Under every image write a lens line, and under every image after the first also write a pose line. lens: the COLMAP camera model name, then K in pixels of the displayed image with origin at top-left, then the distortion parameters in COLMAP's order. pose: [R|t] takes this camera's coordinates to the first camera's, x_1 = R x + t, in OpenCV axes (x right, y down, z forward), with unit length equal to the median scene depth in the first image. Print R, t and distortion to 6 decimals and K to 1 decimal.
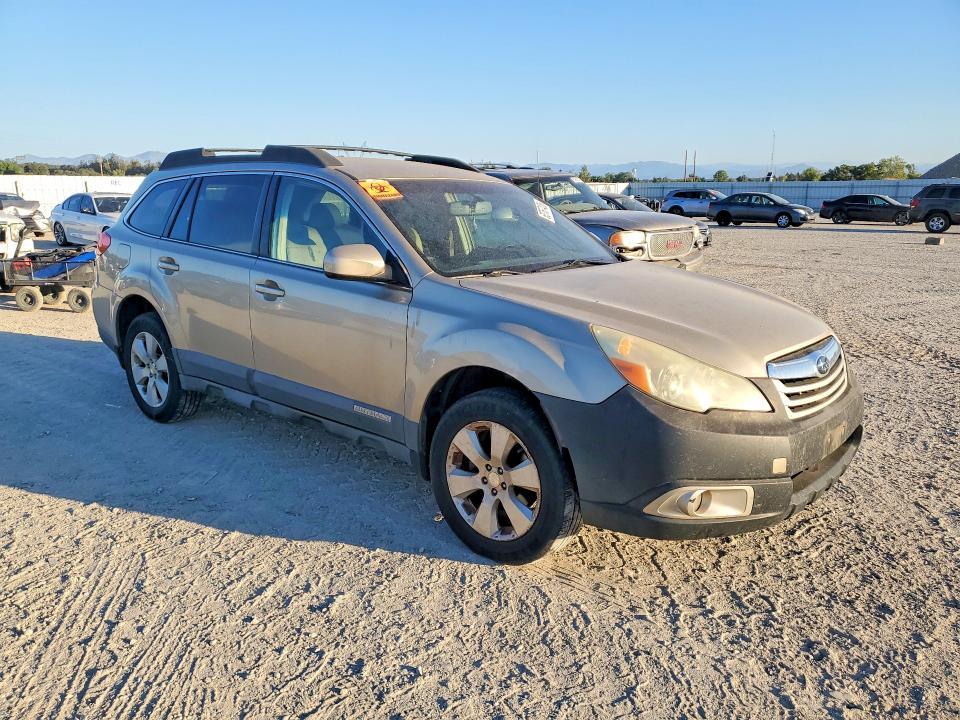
lens RADIAL K [[766.2, 0, 480.0], [0, 766.2, 360.0], [0, 0, 1]] dist [-0.000013, -0.003499]
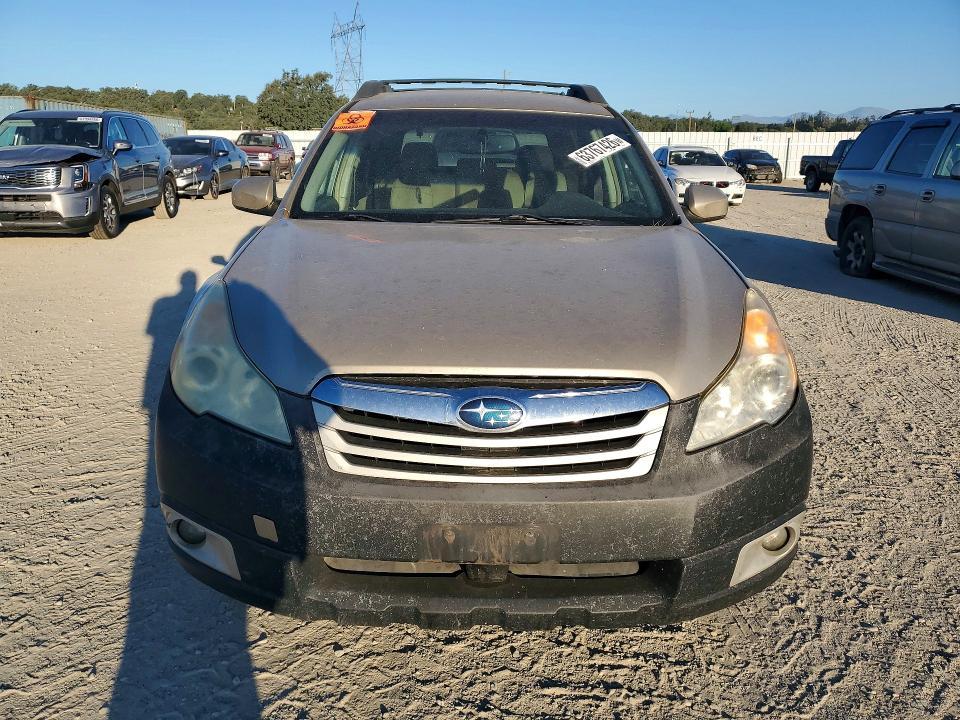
lens RADIAL K [[766.2, 0, 480.0], [0, 766.2, 360.0], [0, 0, 1]] dist [-0.000013, -0.003499]
pose [[0.656955, 0.202218, -0.726304, 0.766785], [-0.164914, 0.978572, 0.123288, -0.089480], [0.735672, 0.038783, 0.676226, 0.552649]]
